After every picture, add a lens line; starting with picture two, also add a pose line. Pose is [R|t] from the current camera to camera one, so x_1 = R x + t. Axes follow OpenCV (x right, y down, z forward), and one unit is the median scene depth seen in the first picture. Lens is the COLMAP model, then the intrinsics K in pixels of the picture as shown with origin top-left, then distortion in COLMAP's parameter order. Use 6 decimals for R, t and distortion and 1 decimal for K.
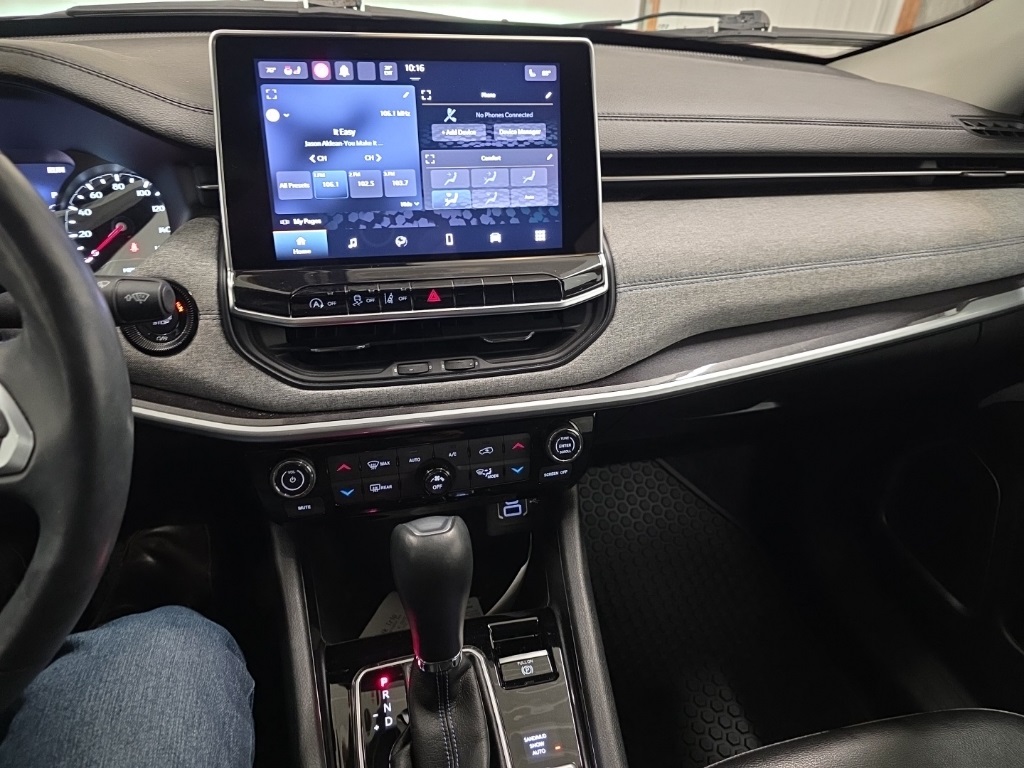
lens RADIAL K [[682.0, 0, 512.0], [0, 682.0, 384.0], [0, 0, 1]] dist [0.049484, -0.046050]
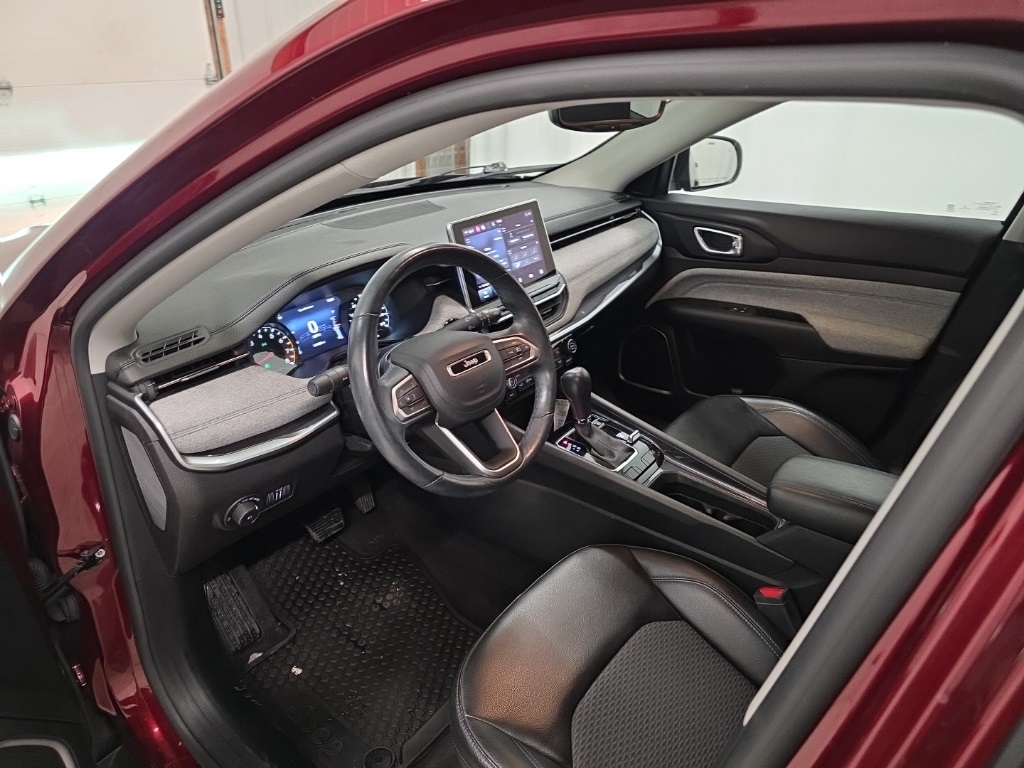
lens RADIAL K [[682.0, 0, 512.0], [0, 682.0, 384.0], [0, 0, 1]] dist [0.049484, -0.046050]
pose [[0.774454, -0.318699, 0.546491, -1.659214], [0.369071, 0.929210, 0.018866, 0.096448], [-0.513817, 0.187083, 0.837253, -1.081741]]
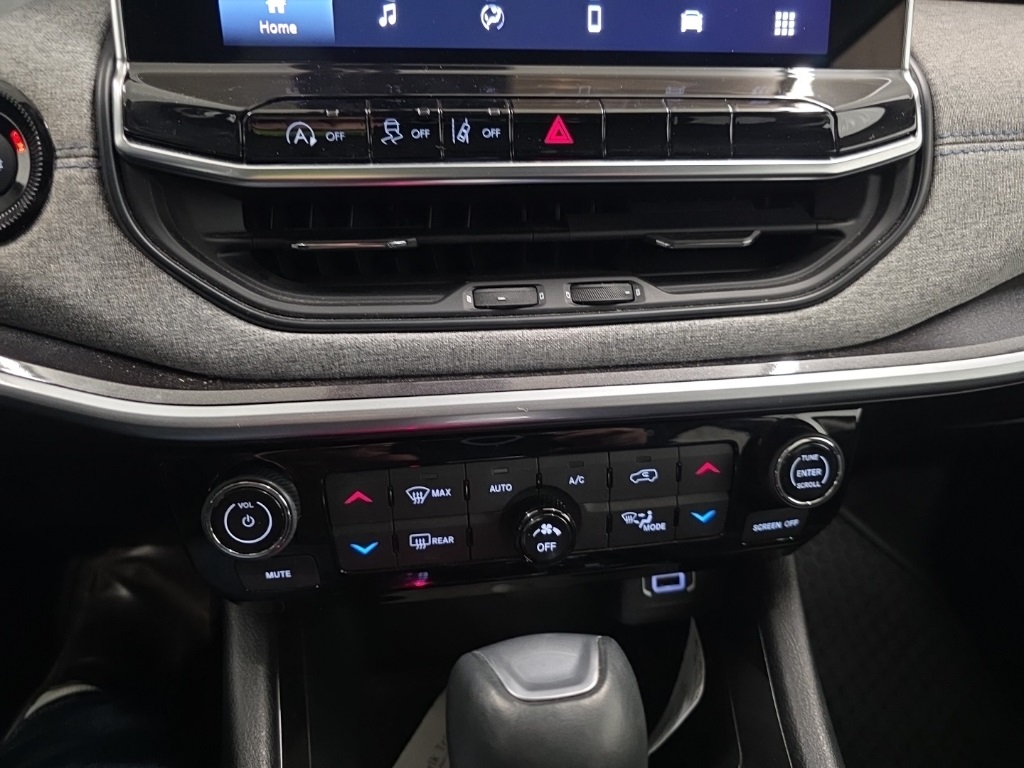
lens RADIAL K [[683.6, 0, 512.5], [0, 683.6, 396.4], [0, 0, 1]] dist [0.028344, -0.024935]
pose [[0.995030, 0.036198, -0.092761, -0.094166], [-0.034957, 0.999277, 0.014960, 0.038715], [0.093236, -0.011643, 0.995576, 0.528623]]
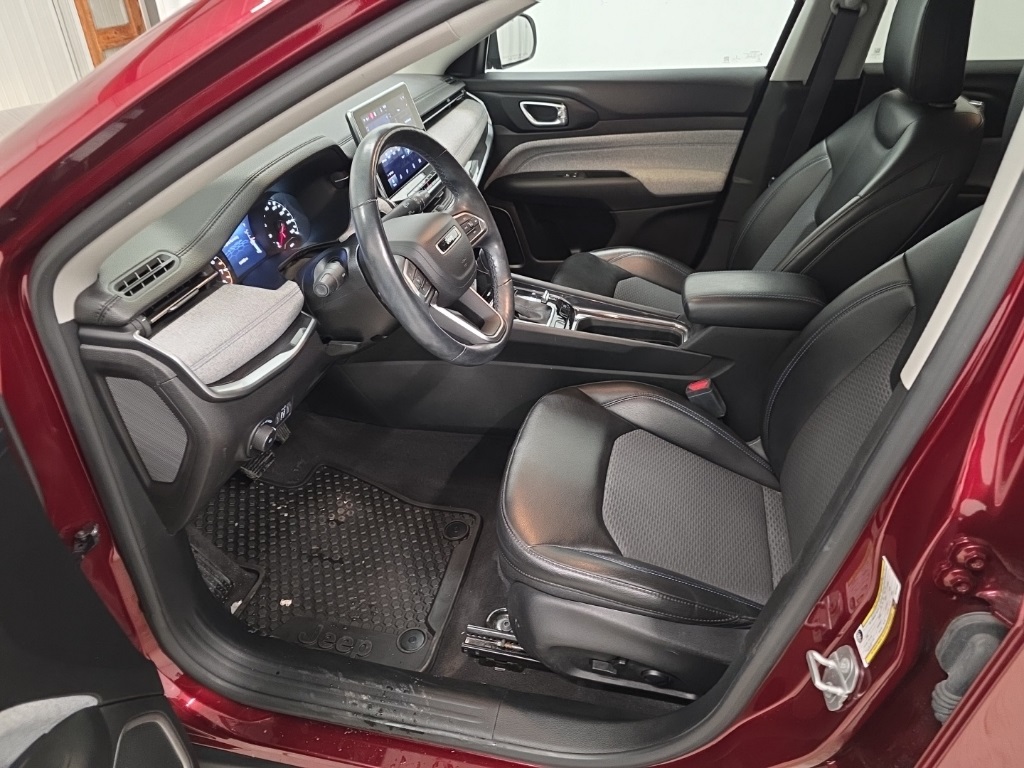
lens RADIAL K [[682.0, 0, 512.0], [0, 682.0, 384.0], [0, 0, 1]] dist [0.049484, -0.046050]
pose [[0.413447, -0.540296, 0.732899, -2.299443], [0.515252, 0.802473, 0.300920, -0.135342], [-0.750718, 0.253213, 0.610169, -0.670694]]
